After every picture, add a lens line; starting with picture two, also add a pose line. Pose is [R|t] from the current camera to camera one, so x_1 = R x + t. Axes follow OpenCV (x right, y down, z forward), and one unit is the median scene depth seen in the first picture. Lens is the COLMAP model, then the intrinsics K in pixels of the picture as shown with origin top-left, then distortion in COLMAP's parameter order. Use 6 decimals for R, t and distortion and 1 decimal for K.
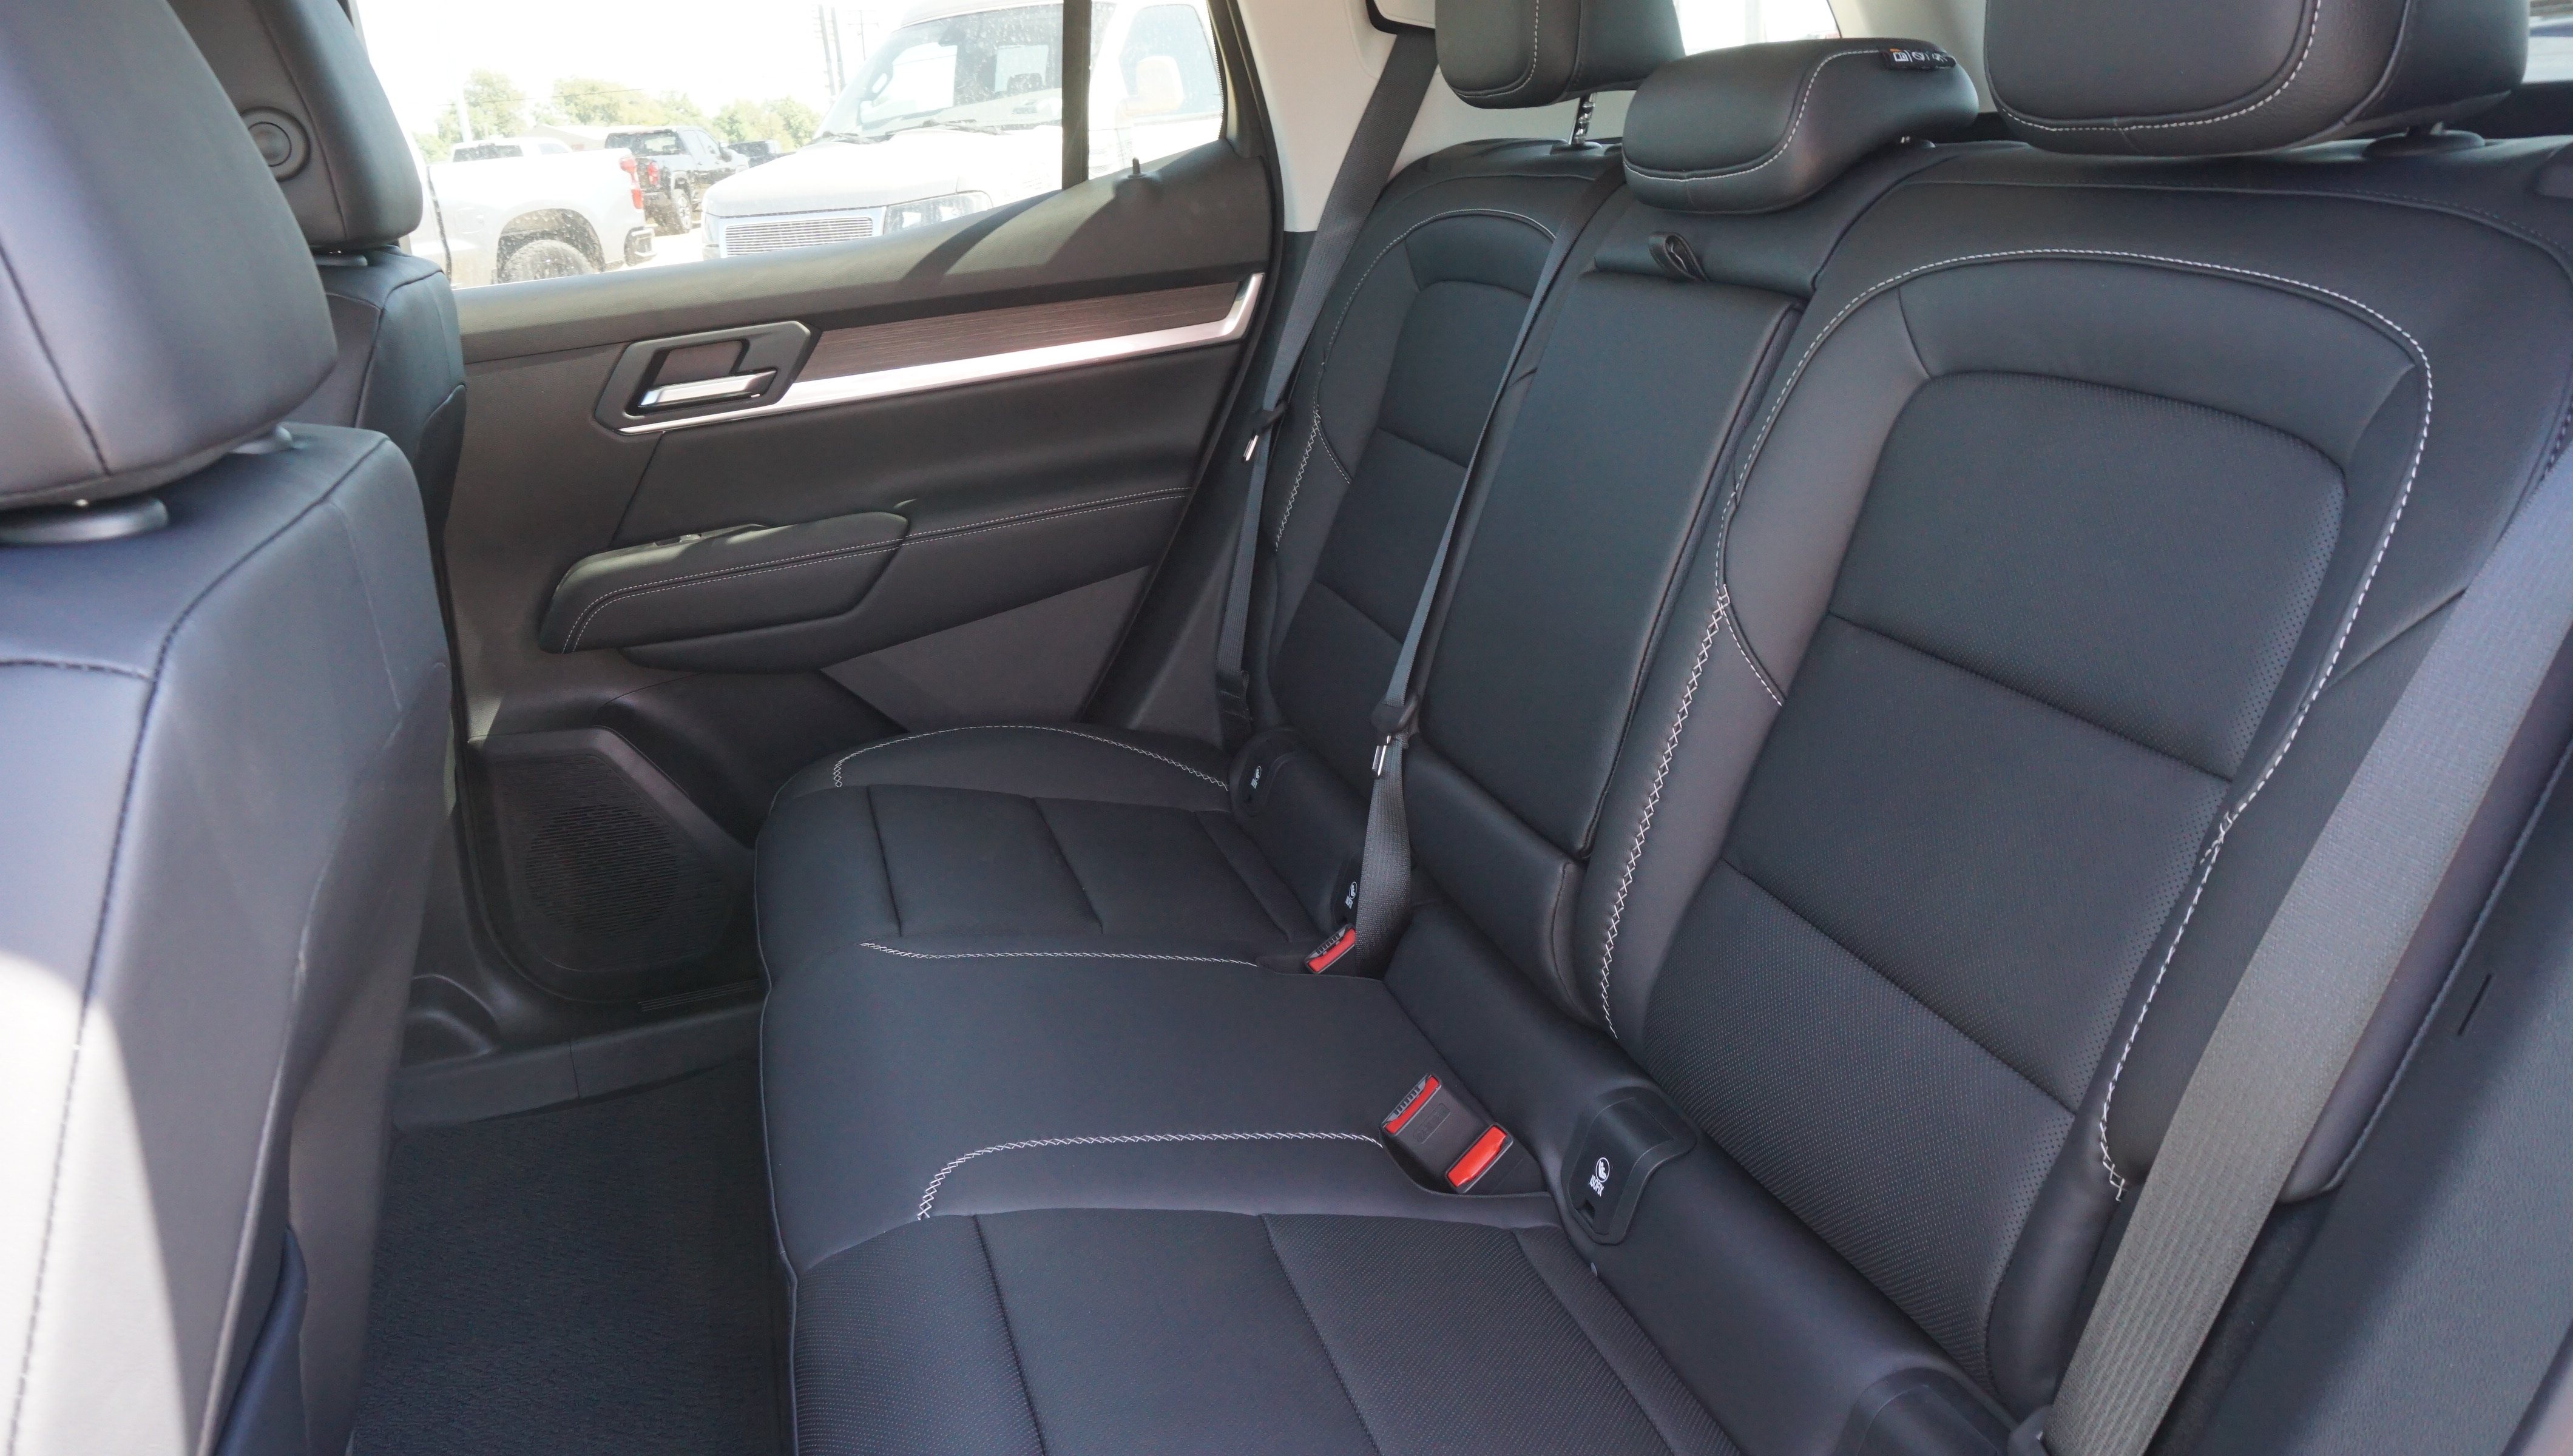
lens RADIAL K [[1739.3, 0, 1292.9], [0, 1739.3, 714.7], [0, 0, 1]] dist [-0.038611, 0.031882]
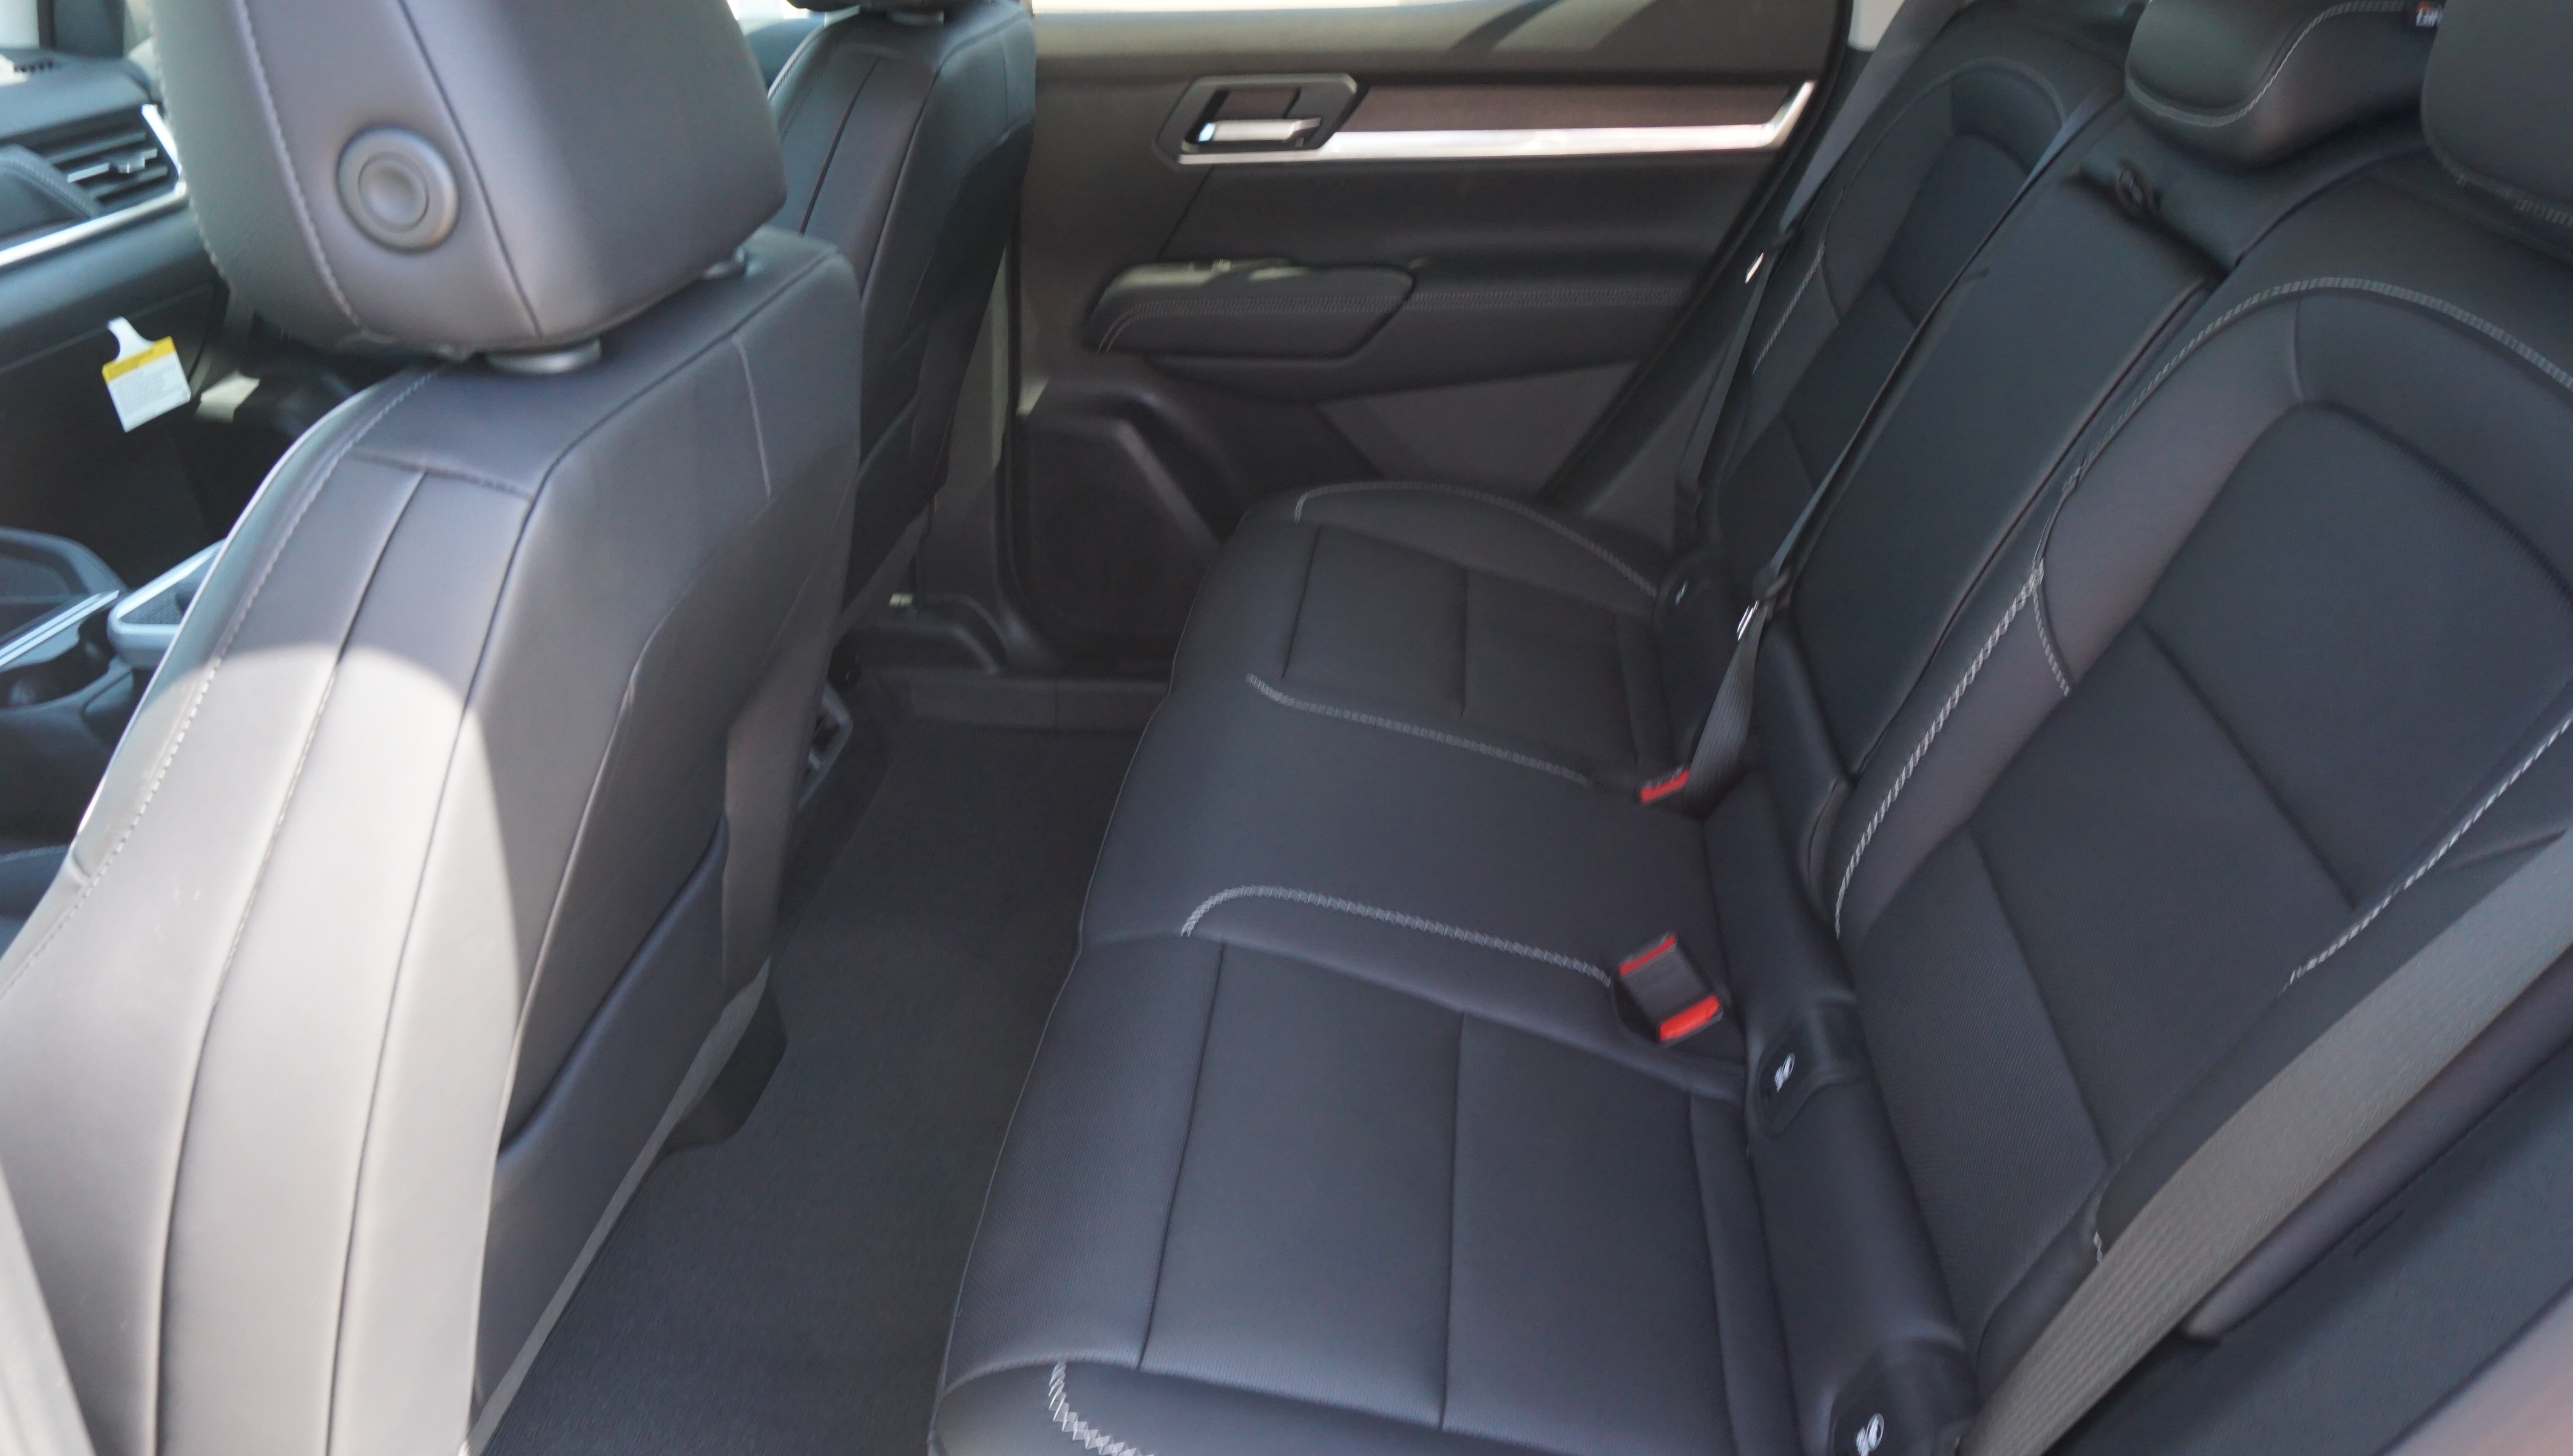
lens RADIAL K [[1739.3, 0, 1292.9], [0, 1739.3, 714.7], [0, 0, 1]] dist [-0.038611, 0.031882]
pose [[0.914547, 0.248203, -0.319374, 0.119234], [-0.185621, 0.959077, 0.213814, -0.074637], [0.359373, -0.136261, 0.923192, -0.041512]]
